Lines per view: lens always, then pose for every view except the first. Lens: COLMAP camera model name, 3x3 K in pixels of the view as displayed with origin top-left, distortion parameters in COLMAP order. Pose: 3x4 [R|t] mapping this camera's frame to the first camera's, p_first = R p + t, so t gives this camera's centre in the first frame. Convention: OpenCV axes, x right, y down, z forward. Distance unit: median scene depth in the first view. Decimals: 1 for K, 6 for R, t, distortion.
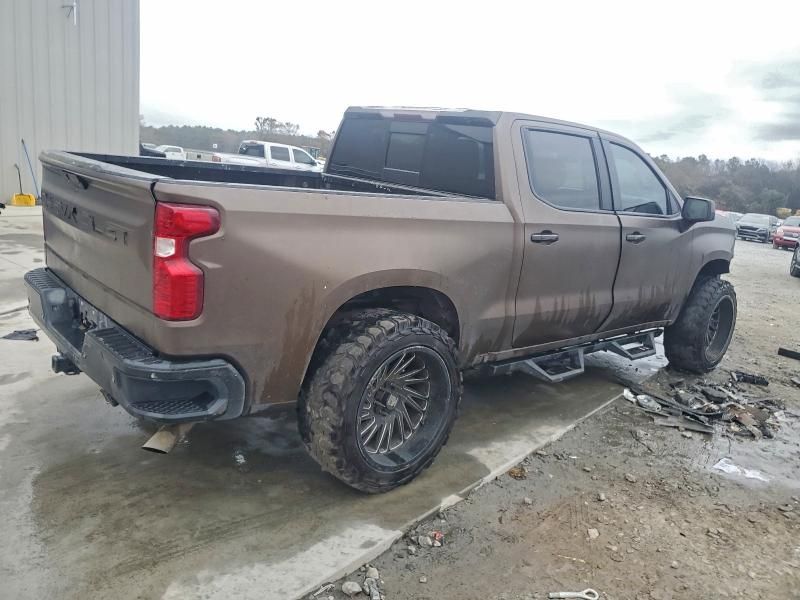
lens RADIAL K [[639.9, 0, 390.5], [0, 639.9, 300.2], [0, 0, 1]] dist [0.002087, 0.004687]
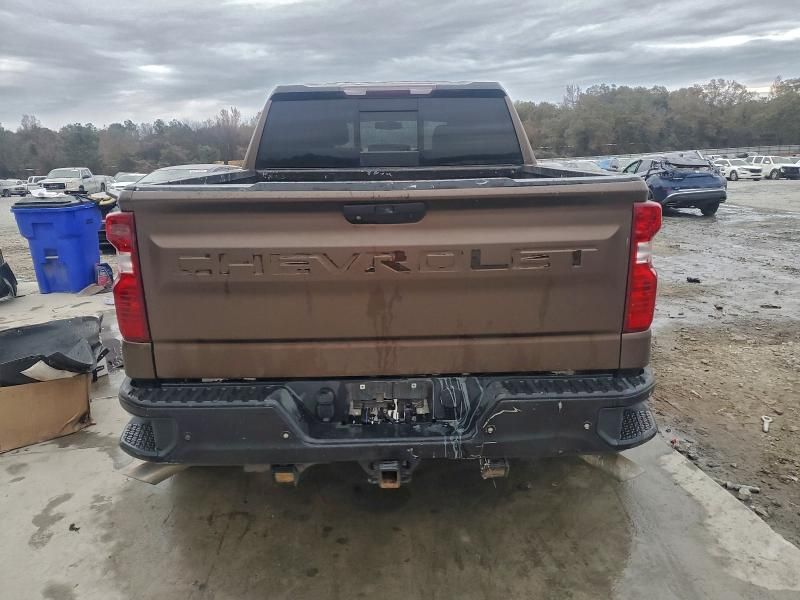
lens RADIAL K [[639.9, 0, 390.5], [0, 639.9, 300.2], [0, 0, 1]] dist [0.002087, 0.004687]
pose [[0.640500, -0.291350, 0.710545, -0.154973], [0.256637, 0.953251, 0.159531, -0.031560], [-0.723807, 0.080173, 0.685328, 0.080436]]
